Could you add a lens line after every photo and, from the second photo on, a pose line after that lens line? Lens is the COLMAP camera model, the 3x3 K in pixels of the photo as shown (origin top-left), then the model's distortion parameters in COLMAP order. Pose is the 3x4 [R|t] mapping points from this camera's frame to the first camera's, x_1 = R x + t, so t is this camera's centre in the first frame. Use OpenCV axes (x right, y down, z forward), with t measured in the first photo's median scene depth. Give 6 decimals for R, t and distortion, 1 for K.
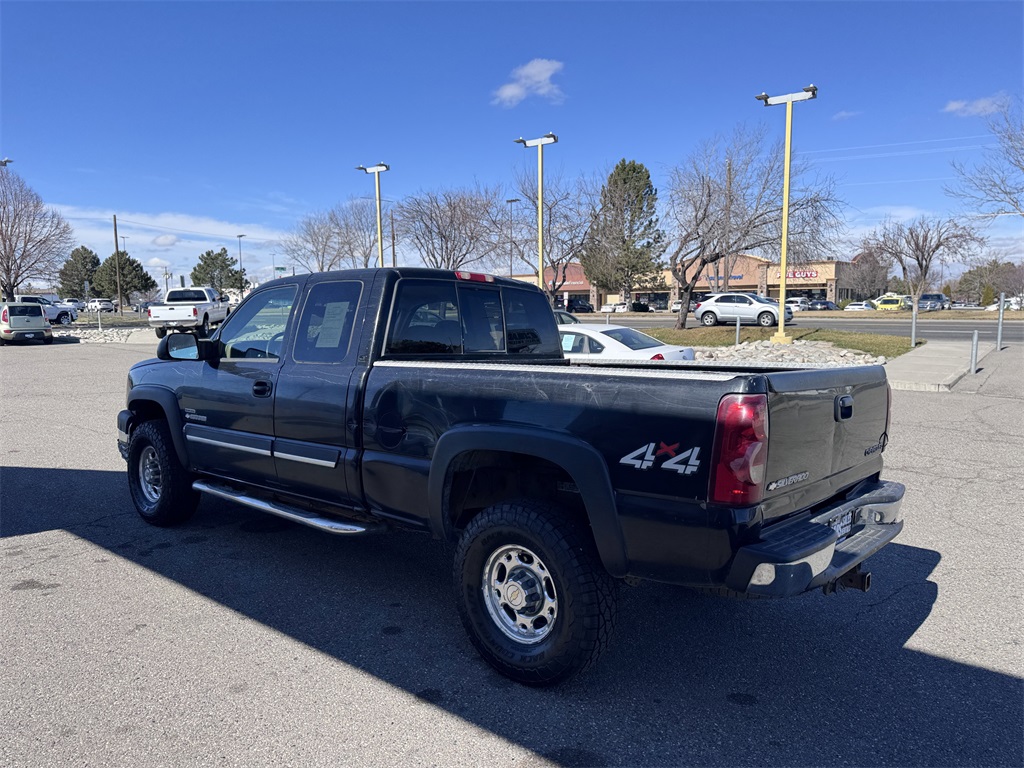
lens RADIAL K [[717.0, 0, 512.0], [0, 717.0, 384.0], [0, 0, 1]] dist [0.082595, -0.101035]
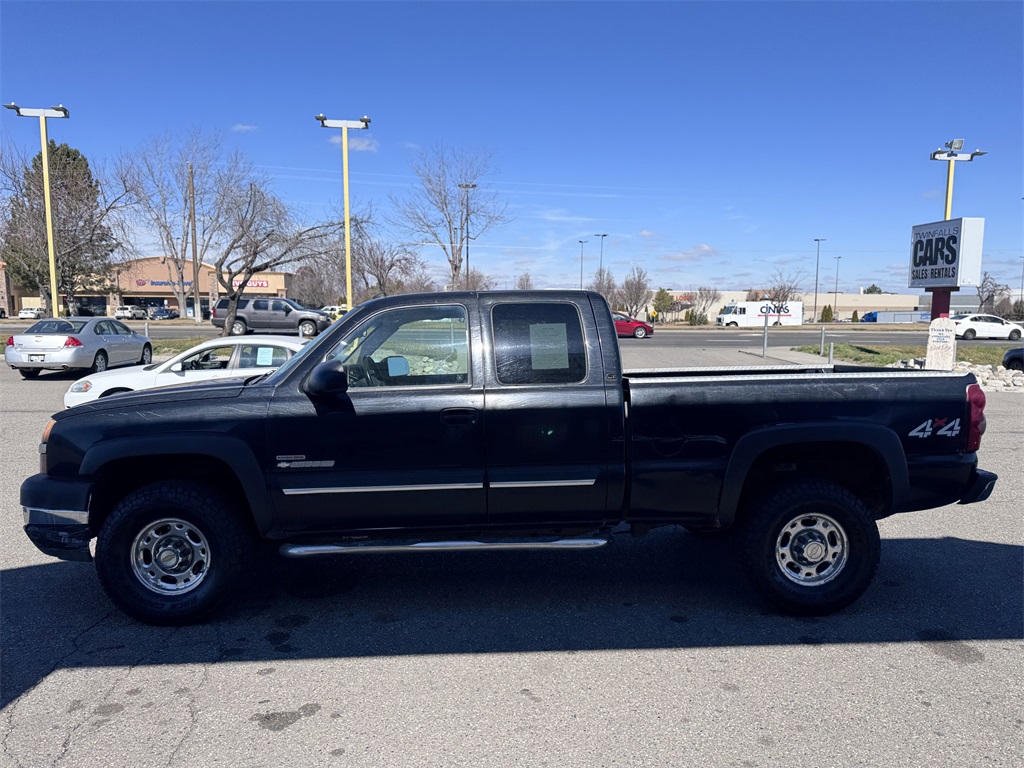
lens RADIAL K [[720.2, 0, 512.0], [0, 720.2, 384.0], [0, 0, 1]] dist [0.068608, -0.111768]
pose [[0.716971, -0.054969, 0.694933, -0.941226], [0.062214, 0.997954, 0.014750, -0.044711], [-0.694322, 0.032659, 0.718923, 0.311835]]
